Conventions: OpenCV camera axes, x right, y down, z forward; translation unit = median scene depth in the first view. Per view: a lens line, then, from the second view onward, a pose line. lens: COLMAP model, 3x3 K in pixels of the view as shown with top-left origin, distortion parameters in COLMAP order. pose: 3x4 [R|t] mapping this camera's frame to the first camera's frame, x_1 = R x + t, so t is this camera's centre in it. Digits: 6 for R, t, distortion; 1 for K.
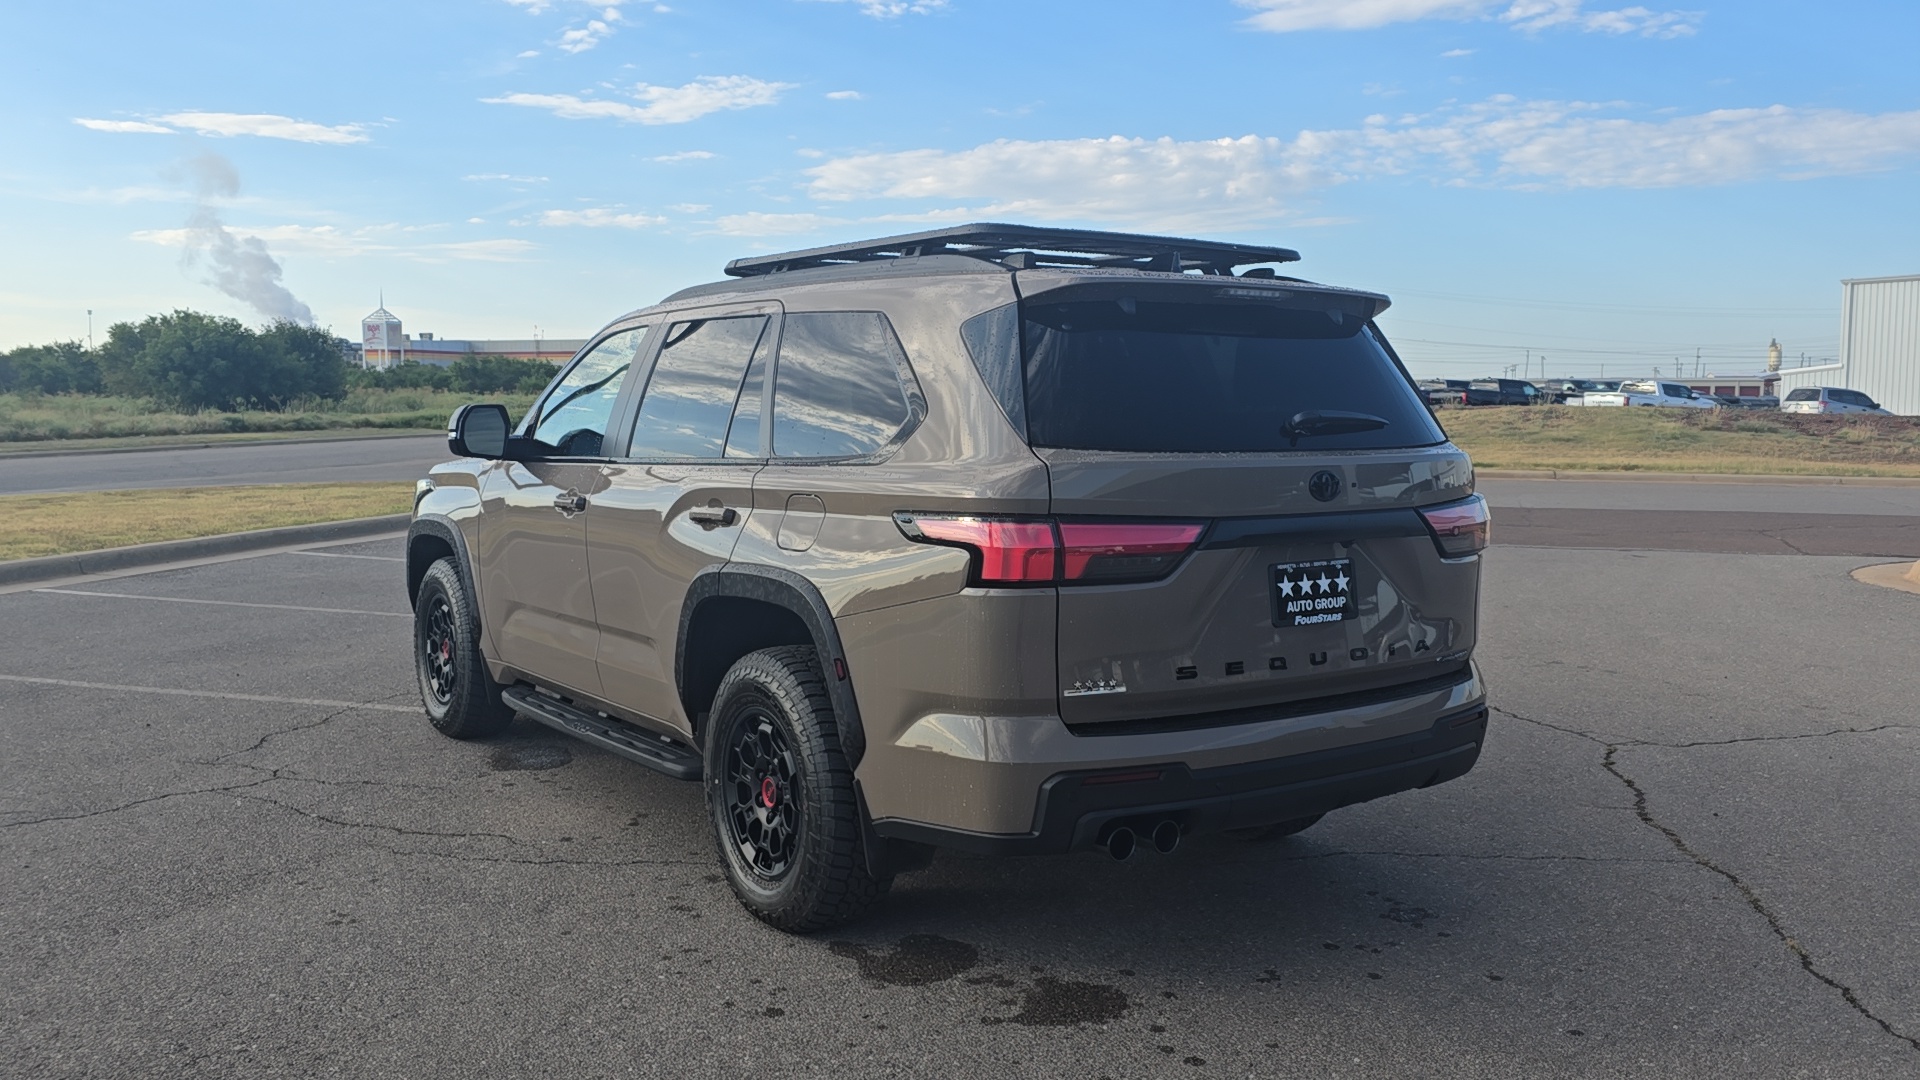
lens RADIAL K [[1601.8, 0, 976.7], [0, 1601.8, 554.2], [0, 0, 1]] dist [-0.016877, 0.020751]
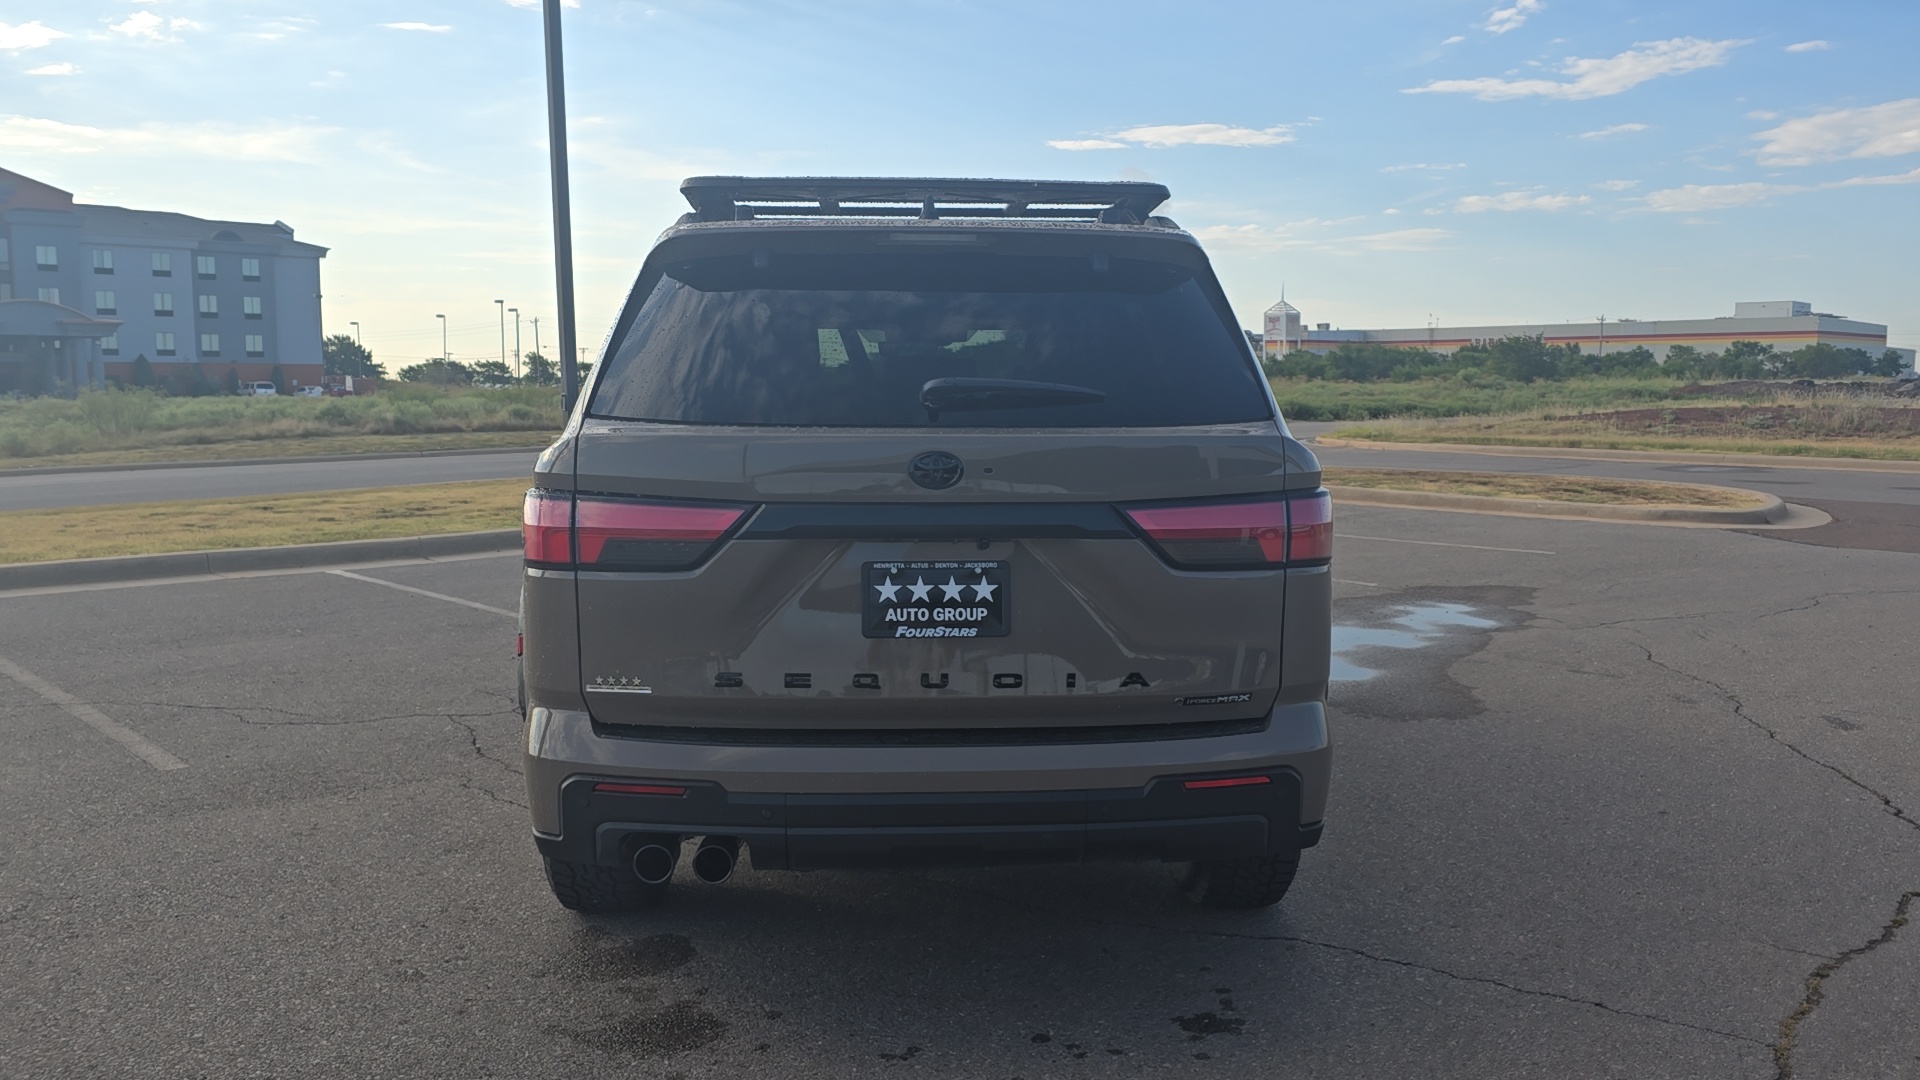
lens RADIAL K [[1601.8, 0, 969.7], [0, 1601.8, 555.8], [0, 0, 1]] dist [-0.016877, 0.020751]
pose [[0.850827, 0.053078, -0.522758, 0.572321], [-0.048966, 0.998565, 0.021693, -0.015155], [0.523159, 0.007140, 0.852205, 0.270292]]
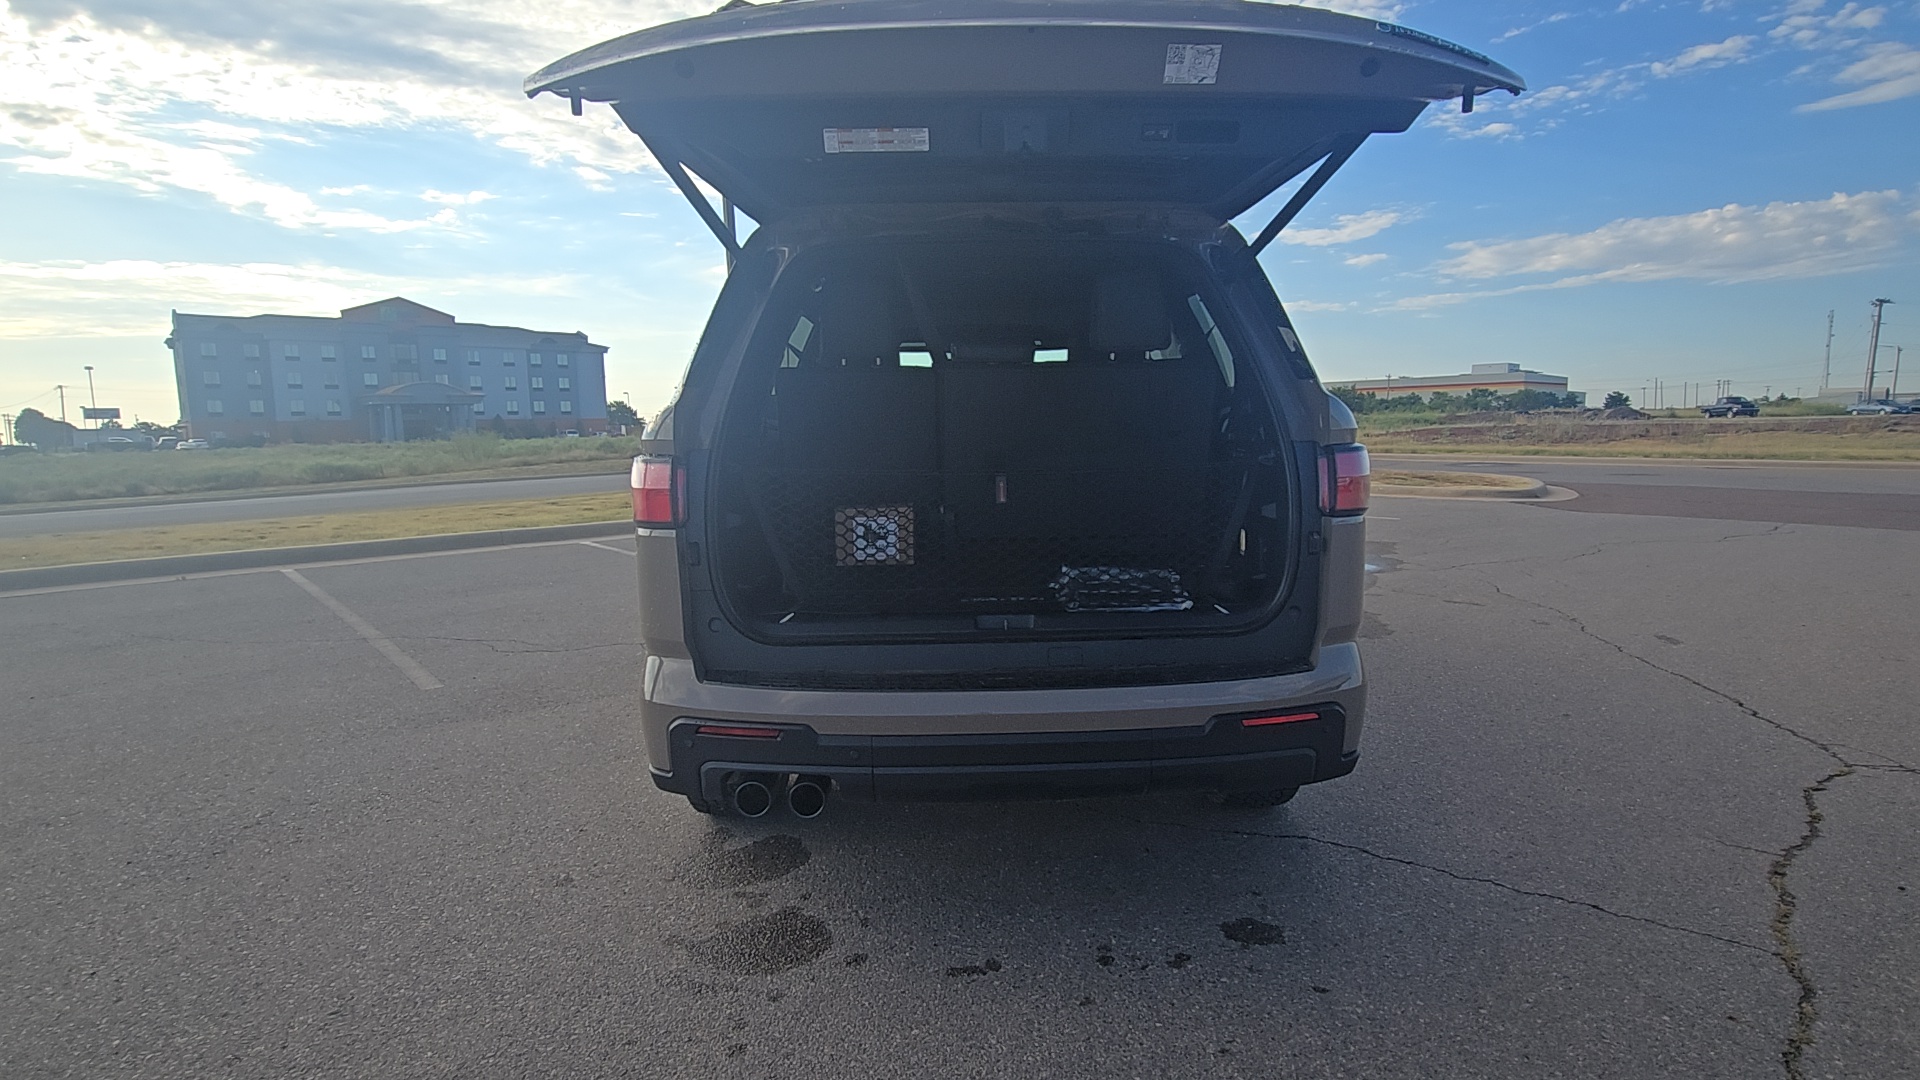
lens RADIAL K [[968.6, 0, 974.6], [0, 968.6, 540.0], [0, 0, 1]] dist [0.001679, 0.000022]
pose [[0.837625, 0.047128, -0.544209, 0.425577], [-0.033993, 0.998838, 0.034177, -0.002549], [0.545187, -0.010128, 0.838253, 0.473900]]
